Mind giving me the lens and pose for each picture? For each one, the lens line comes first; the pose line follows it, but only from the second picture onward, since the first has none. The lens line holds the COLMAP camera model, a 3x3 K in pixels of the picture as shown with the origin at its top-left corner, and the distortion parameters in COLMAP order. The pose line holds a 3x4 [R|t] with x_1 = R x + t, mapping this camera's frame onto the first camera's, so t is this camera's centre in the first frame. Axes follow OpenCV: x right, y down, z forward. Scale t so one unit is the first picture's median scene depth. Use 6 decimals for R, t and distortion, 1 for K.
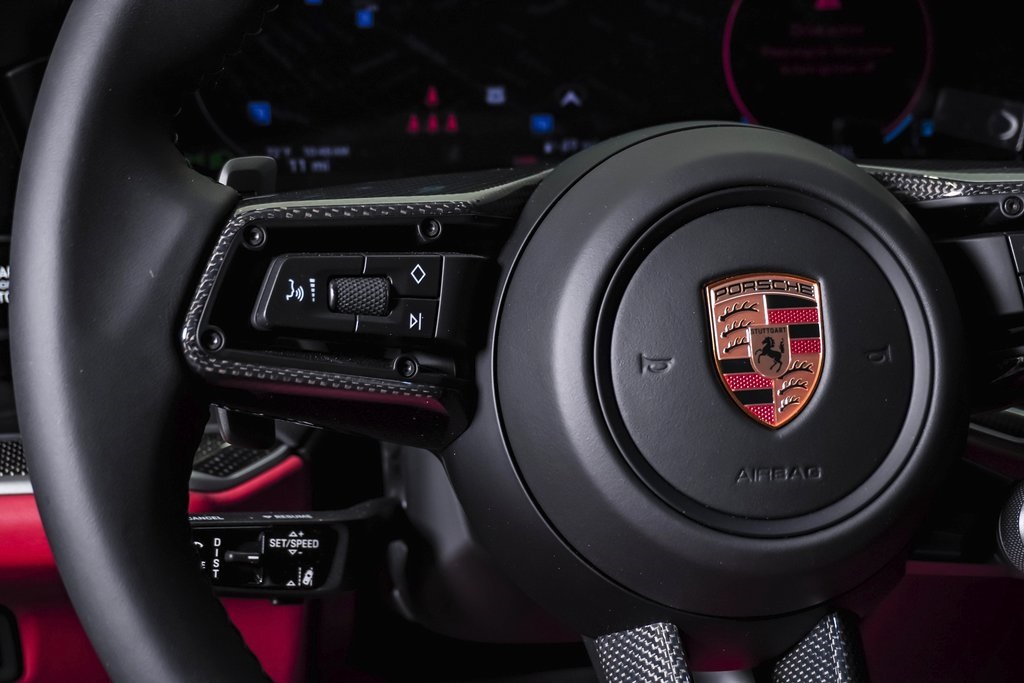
lens RADIAL K [[1712.2, 0, 515.4], [0, 1712.2, 344.8], [0, 0, 1]] dist [0.026277, 0.000000]
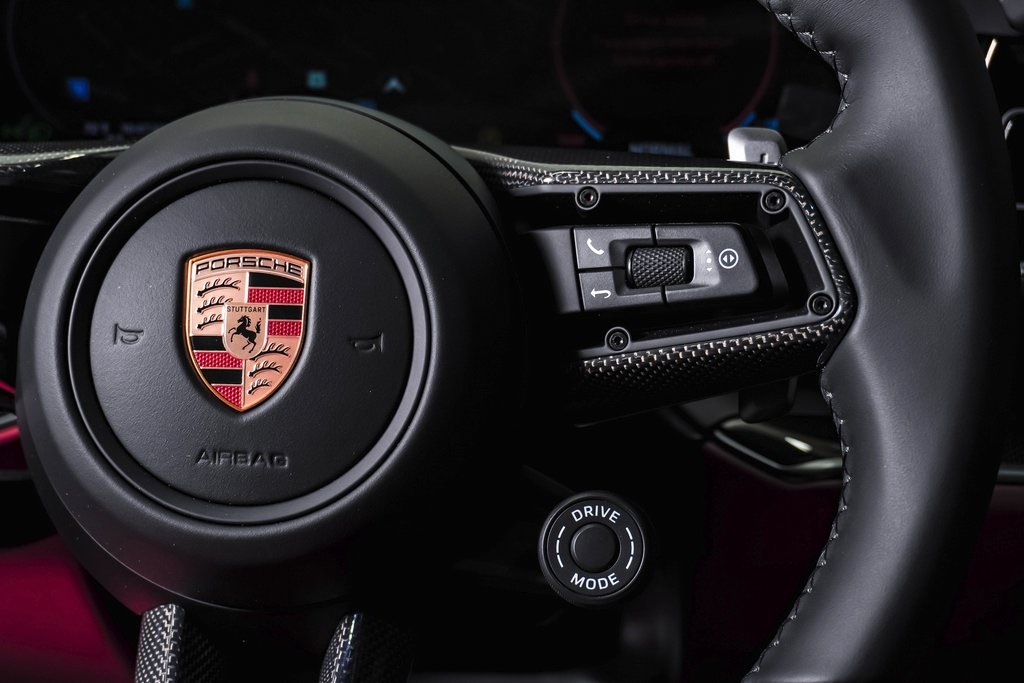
lens RADIAL K [[1712.2, 0, 513.3], [0, 1712.2, 340.3], [0, 0, 1]] dist [0.026277, 0.000000]
pose [[0.961219, 0.064991, -0.268020, 0.550114], [-0.069060, 0.997596, -0.005775, 0.004344], [0.267000, 0.024060, 0.963396, 0.114290]]
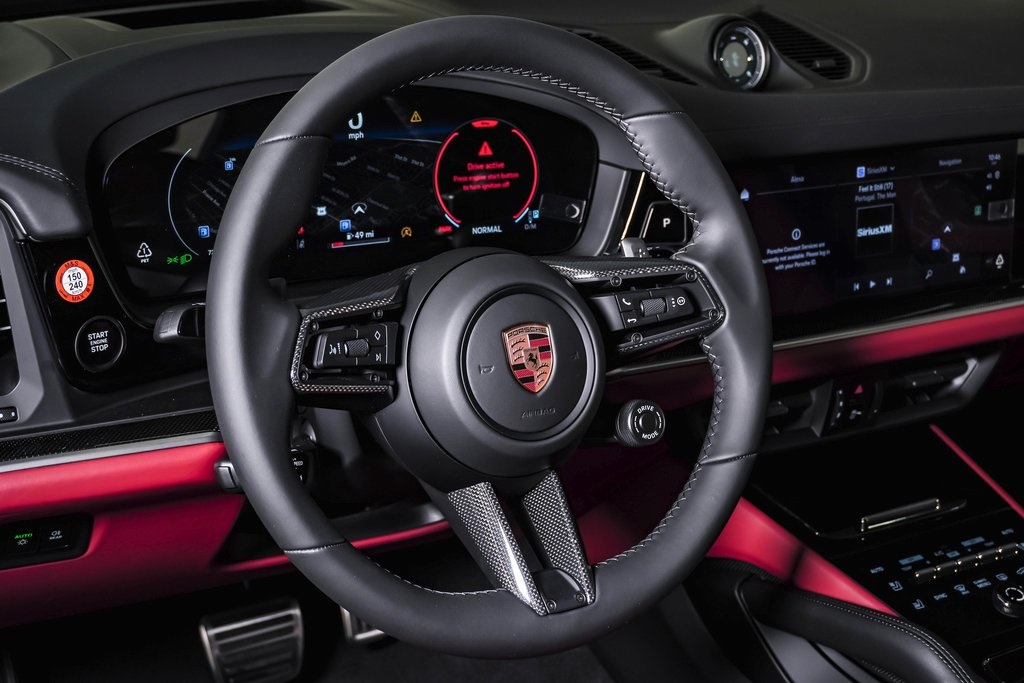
lens RADIAL K [[1499.6, 0, 510.7], [0, 1499.6, 343.7], [0, 0, 1]] dist [-0.019700, 0.000000]
pose [[0.939114, -0.073267, 0.335704, -0.543755], [0.051005, 0.995903, 0.074672, -0.166453], [-0.339800, -0.053003, 0.939003, -0.857788]]
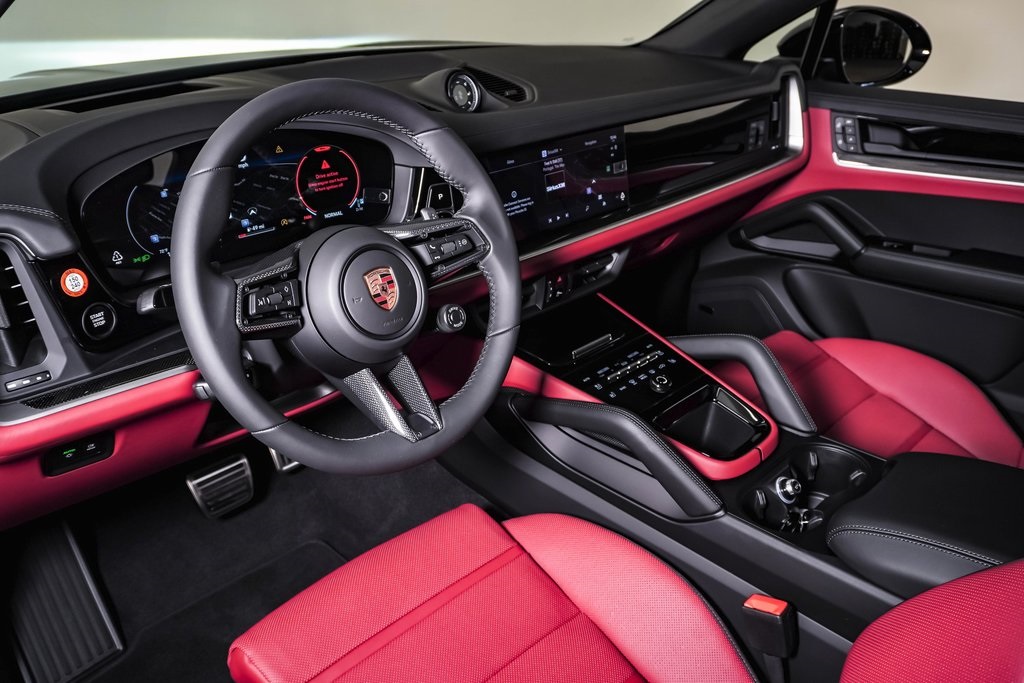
lens RADIAL K [[837.0, 0, 516.5], [0, 837.0, 344.6], [0, 0, 1]] dist [-0.045279, 0.035674]
pose [[0.819684, -0.245763, 0.517415, -0.579047], [0.169767, 0.966930, 0.190332, -0.176355], [-0.547080, -0.068172, 0.834300, -0.670595]]
